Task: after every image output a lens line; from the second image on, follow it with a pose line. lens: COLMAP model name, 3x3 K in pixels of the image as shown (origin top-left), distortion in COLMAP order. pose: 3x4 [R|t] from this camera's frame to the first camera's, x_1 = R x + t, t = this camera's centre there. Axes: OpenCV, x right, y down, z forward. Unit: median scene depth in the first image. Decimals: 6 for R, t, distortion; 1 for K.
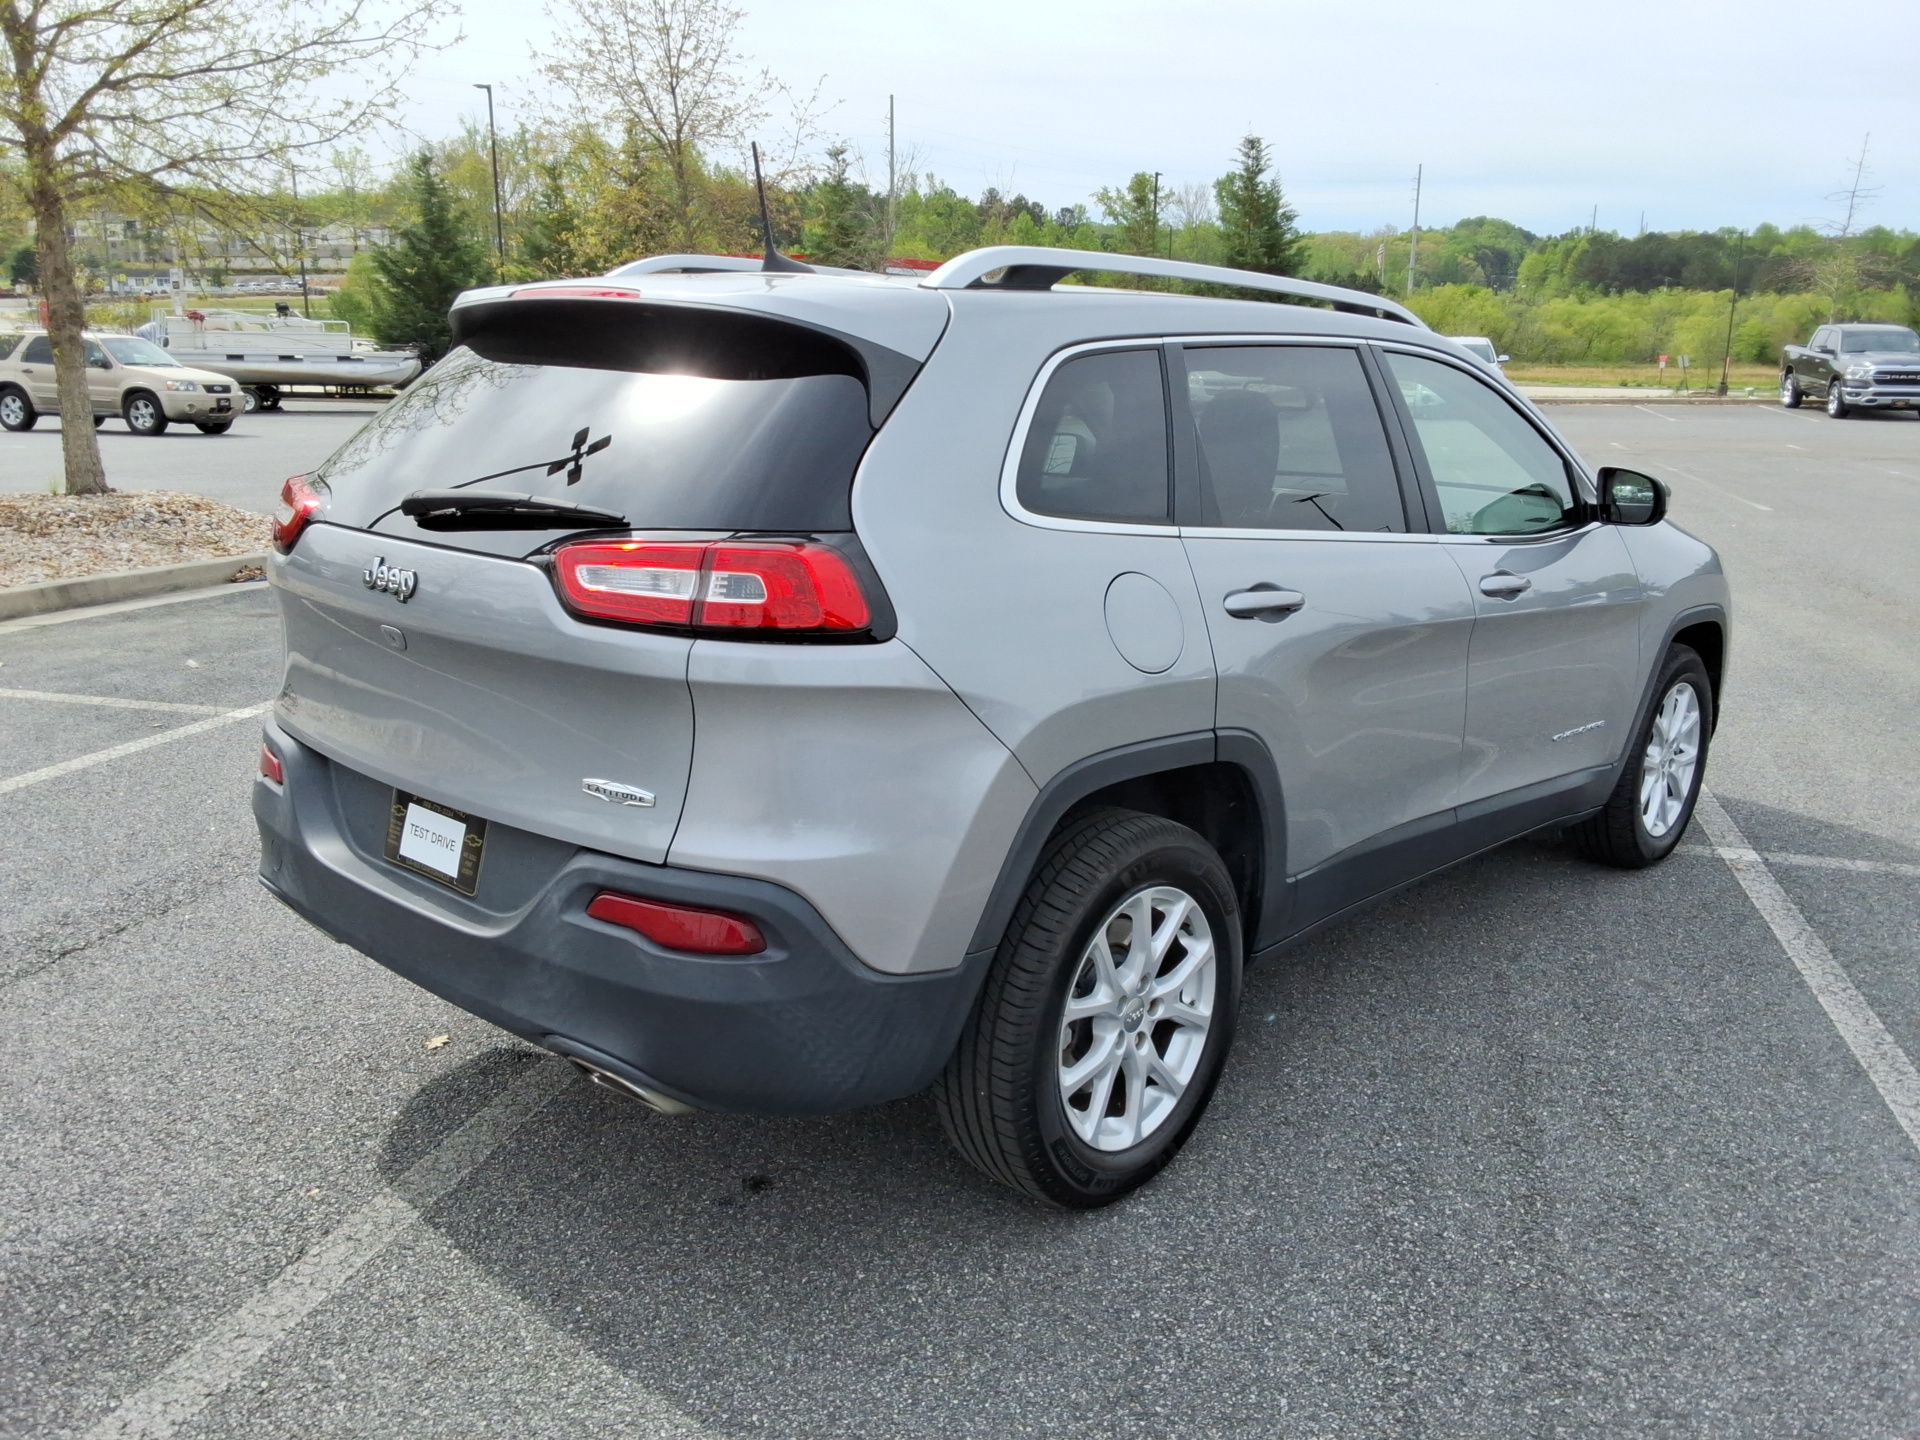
lens RADIAL K [[1551.8, 0, 971.8], [0, 1551.8, 692.2], [0, 0, 1]] dist [0.113060, -0.177866]
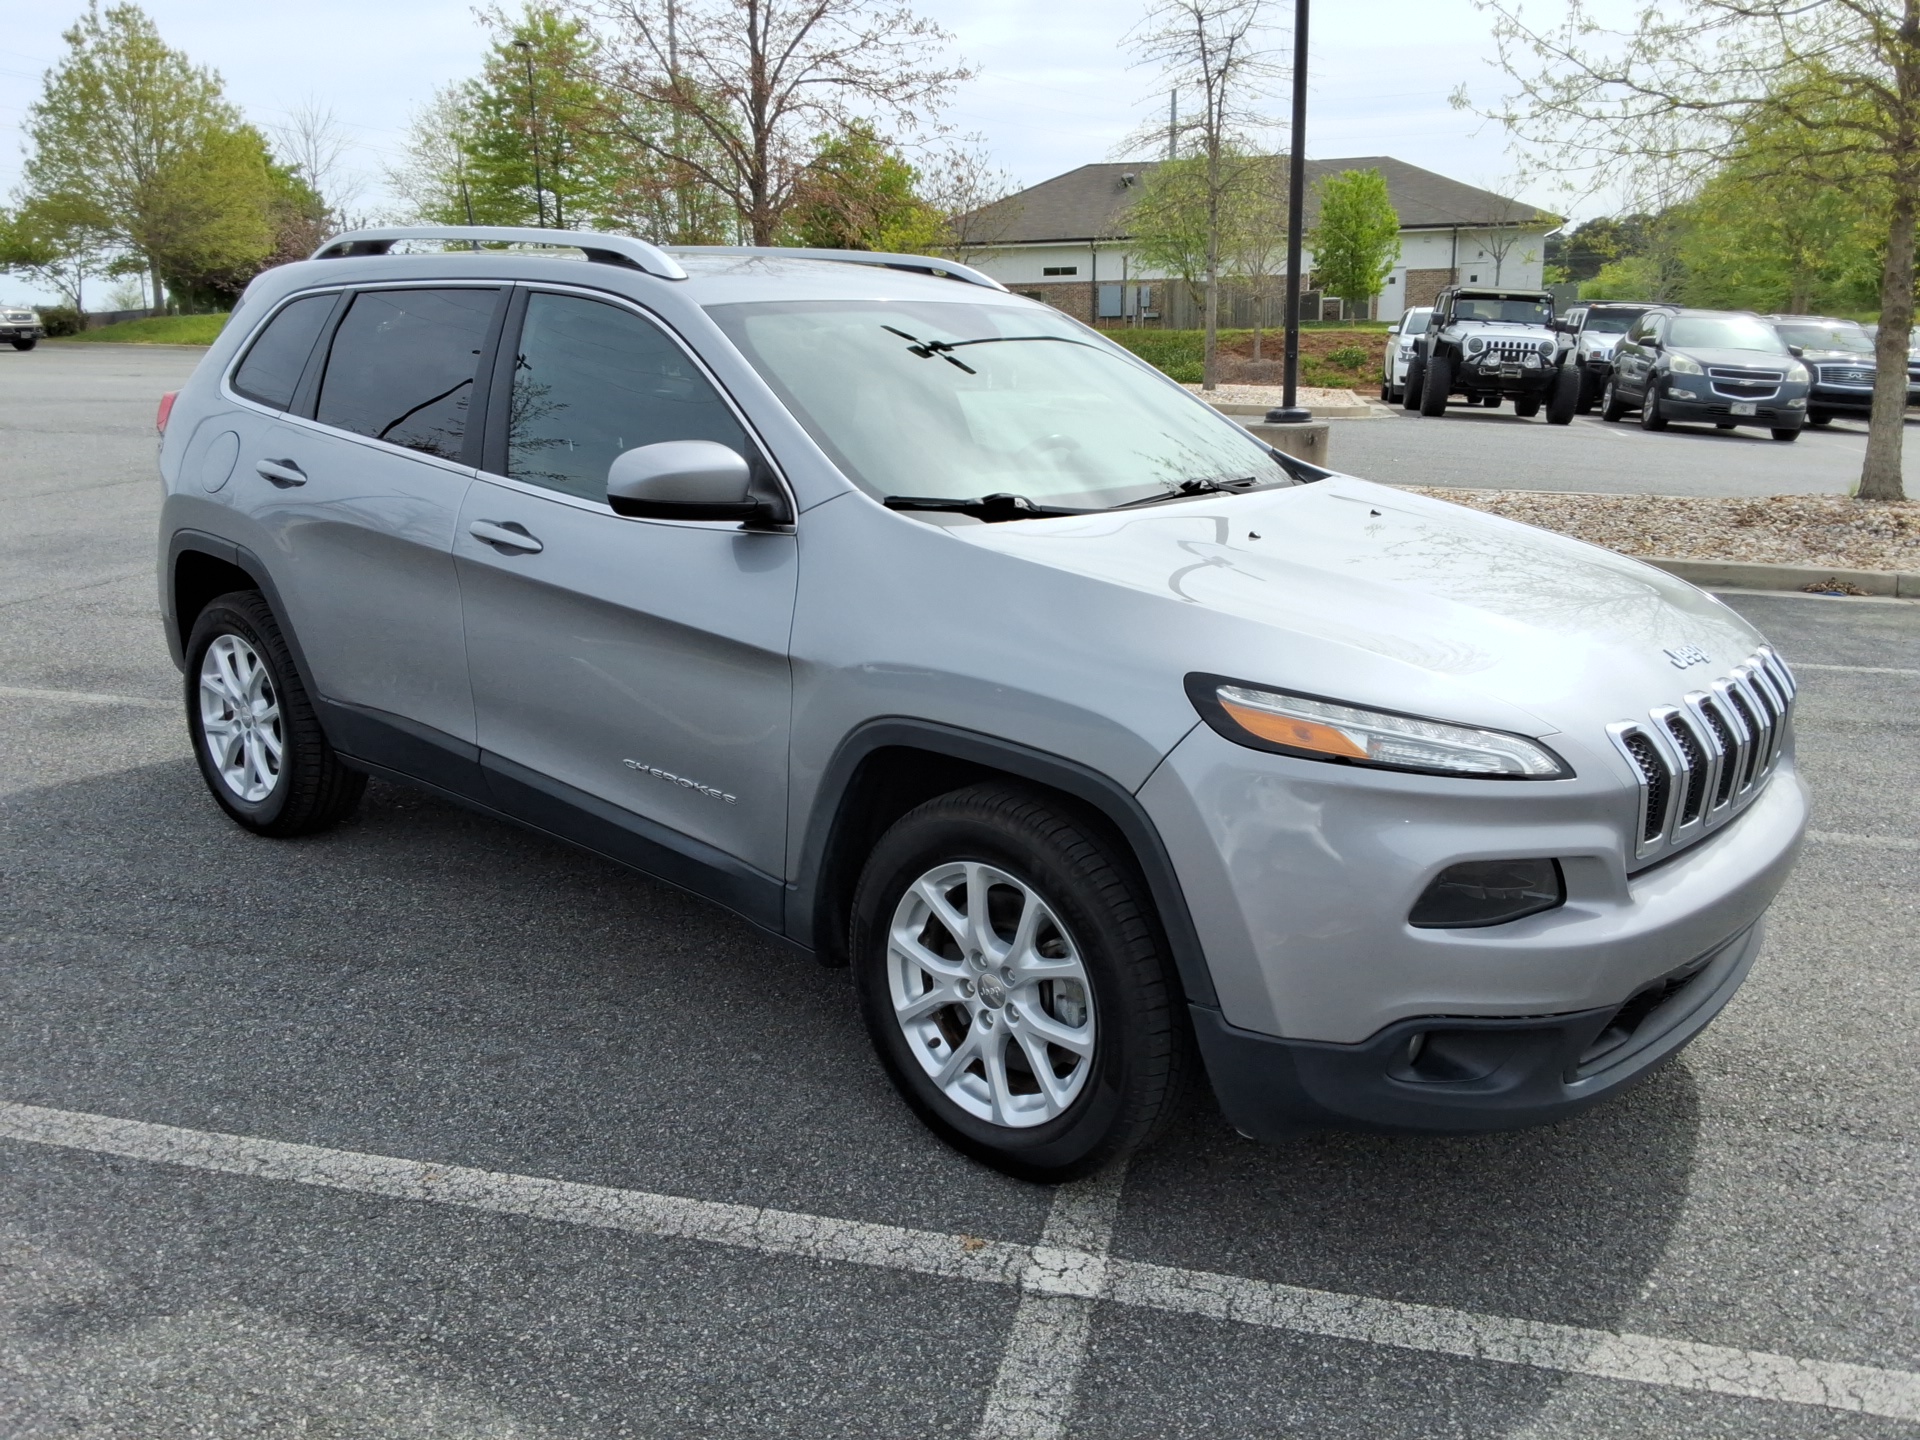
lens RADIAL K [[1551.8, 0, 971.8], [0, 1551.8, 692.2], [0, 0, 1]] dist [0.113060, -0.177866]
pose [[0.015449, 0.203239, -0.979007, 1.551641], [-0.225210, 0.954672, 0.194634, -0.269328], [0.974188, 0.217475, 0.060520, 1.475731]]
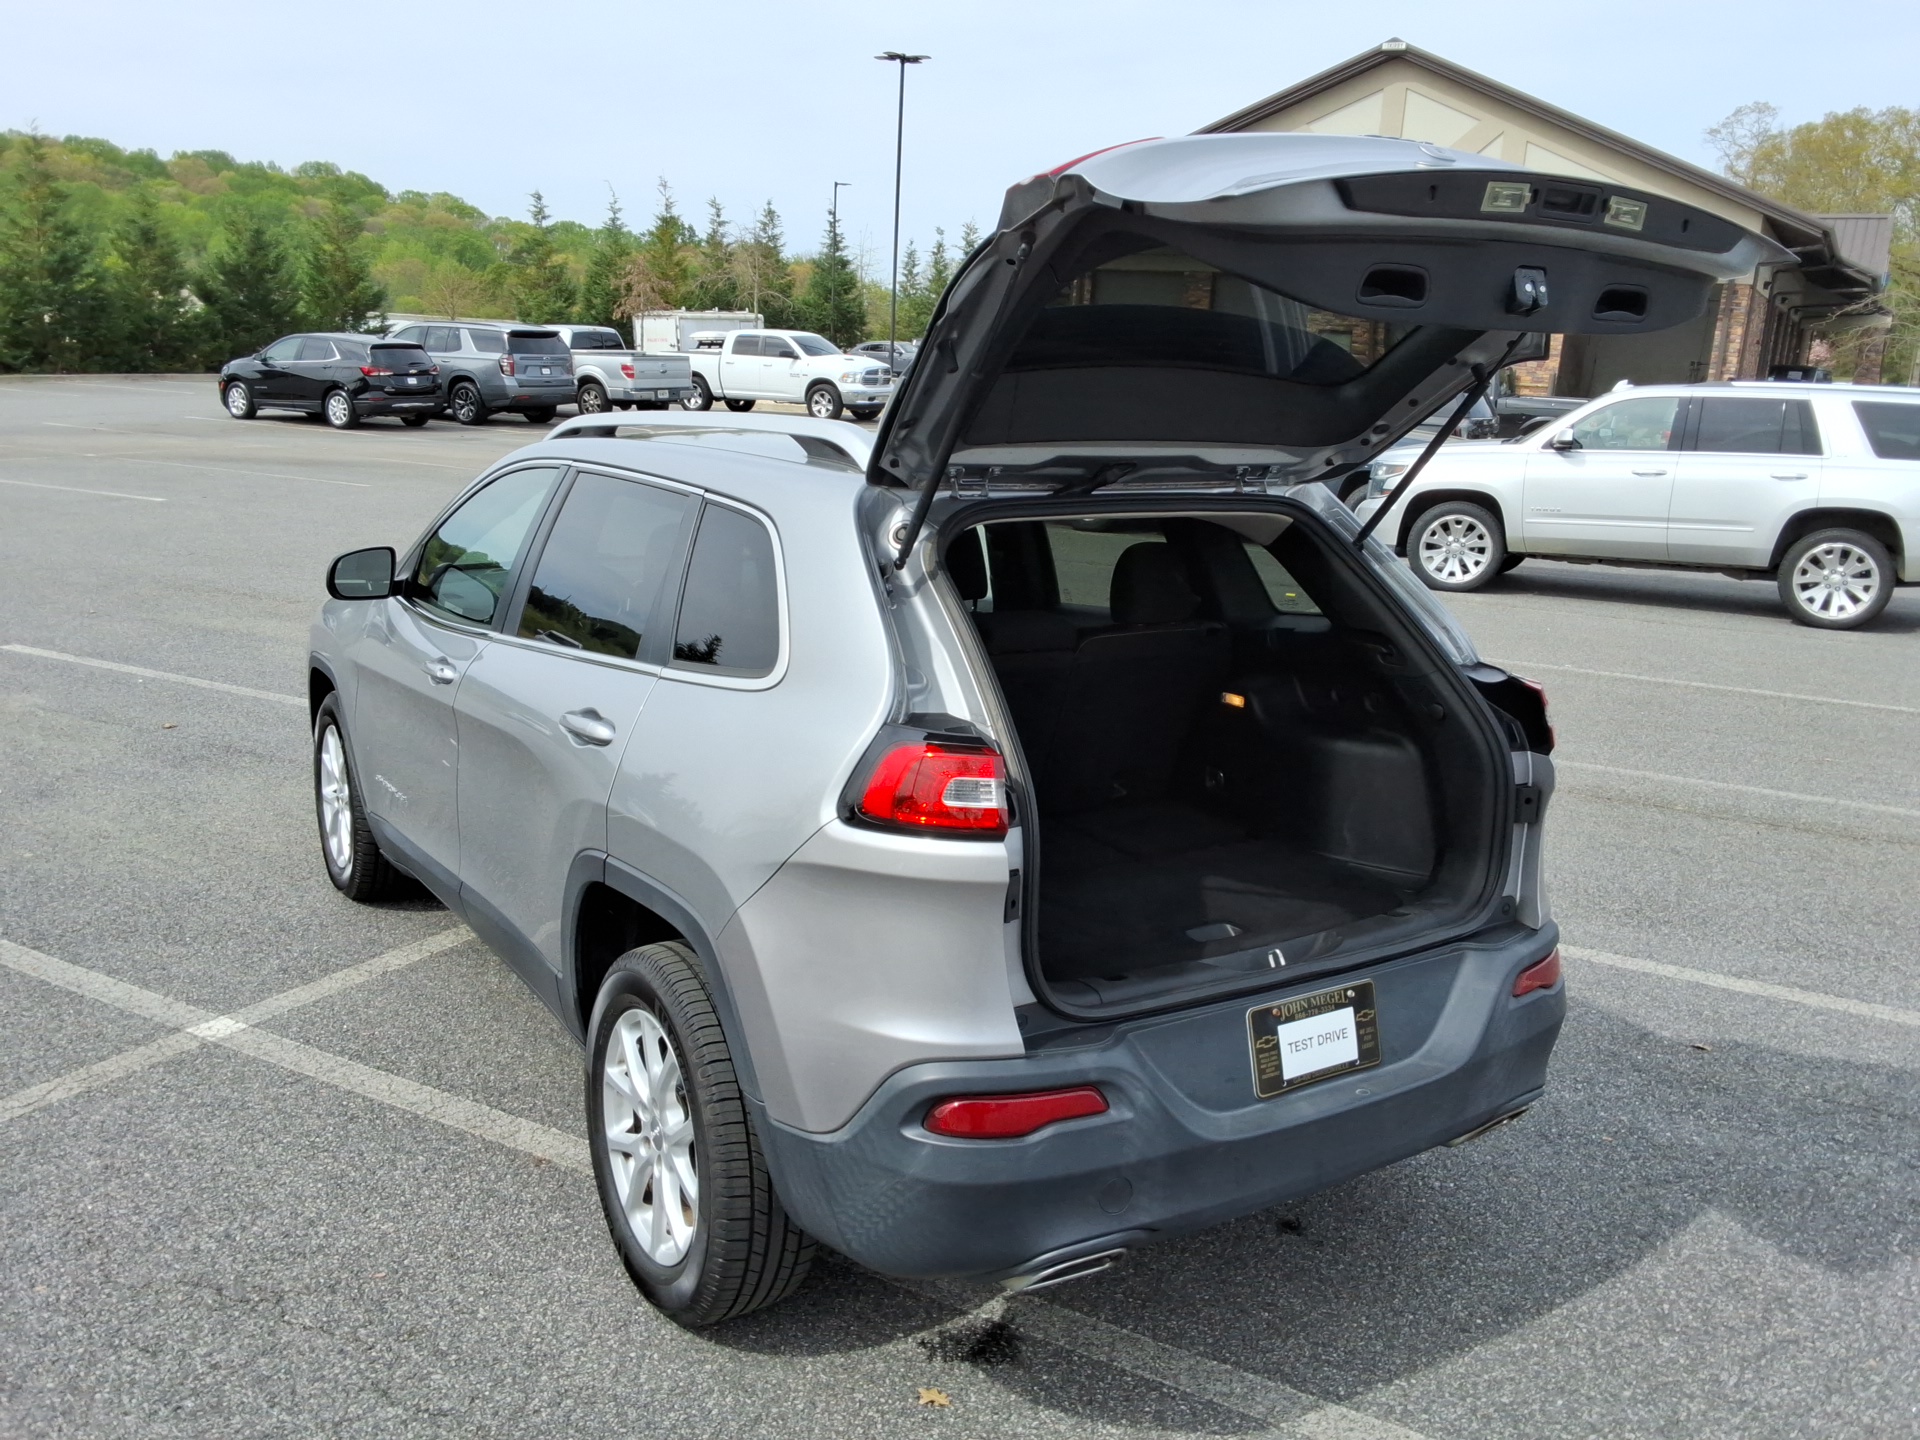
lens RADIAL K [[1557.4, 0, 989.3], [0, 1557.4, 696.5], [0, 0, 1]] dist [0.145156, -0.247169]
pose [[0.249325, -0.207417, 0.945947, -1.203303], [0.177412, 0.970046, 0.165940, -0.303844], [-0.952030, 0.126449, 0.278655, 0.809363]]
